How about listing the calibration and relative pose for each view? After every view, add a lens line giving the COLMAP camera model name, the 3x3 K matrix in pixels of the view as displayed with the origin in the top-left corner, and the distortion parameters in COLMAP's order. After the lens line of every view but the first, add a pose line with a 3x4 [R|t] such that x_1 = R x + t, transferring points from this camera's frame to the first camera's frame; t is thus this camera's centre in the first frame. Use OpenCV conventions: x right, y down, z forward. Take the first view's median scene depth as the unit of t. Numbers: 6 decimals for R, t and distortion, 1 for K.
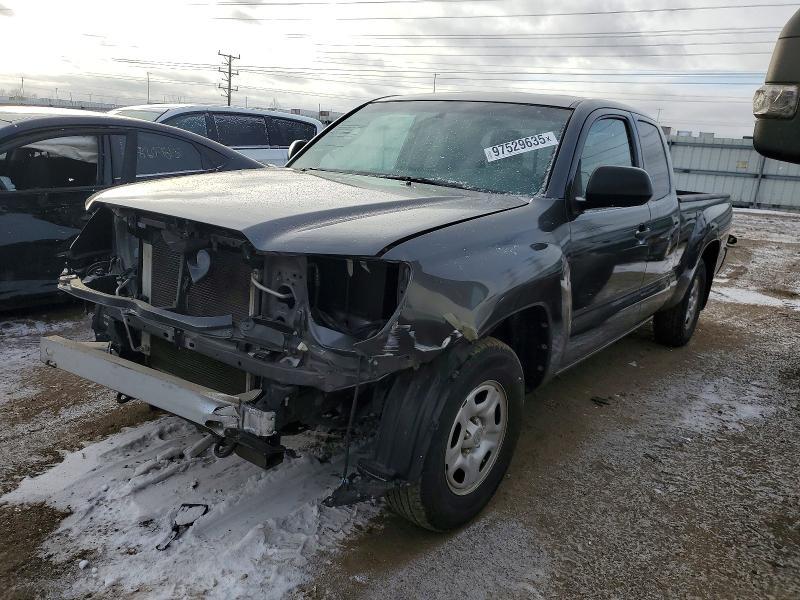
lens RADIAL K [[614.9, 0, 400.0], [0, 614.9, 300.0], [0, 0, 1]] dist [0.007634, -0.006878]
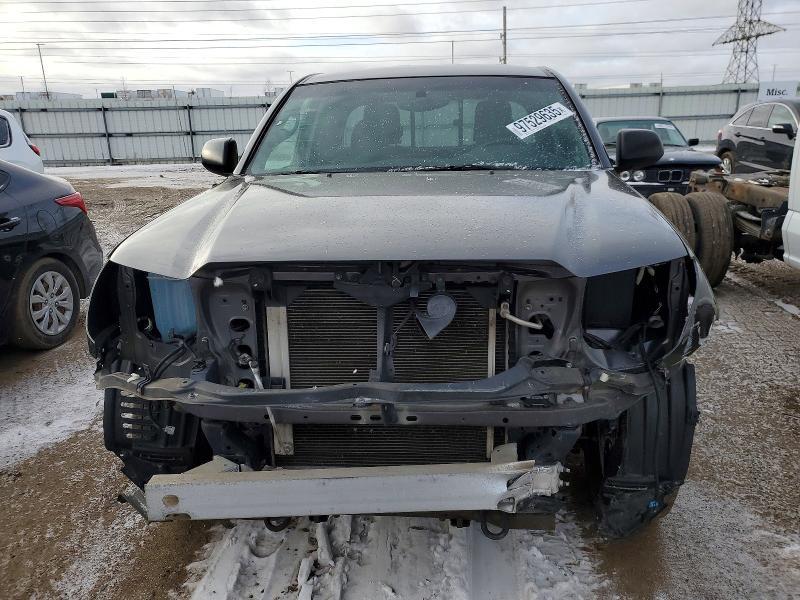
lens RADIAL K [[614.9, 0, 400.0], [0, 614.9, 300.0], [0, 0, 1]] dist [0.007634, -0.006878]
pose [[0.848373, -0.231337, 0.476179, -0.656092], [0.207972, 0.972794, 0.102075, -0.146781], [-0.486837, 0.012434, 0.873404, 0.322979]]
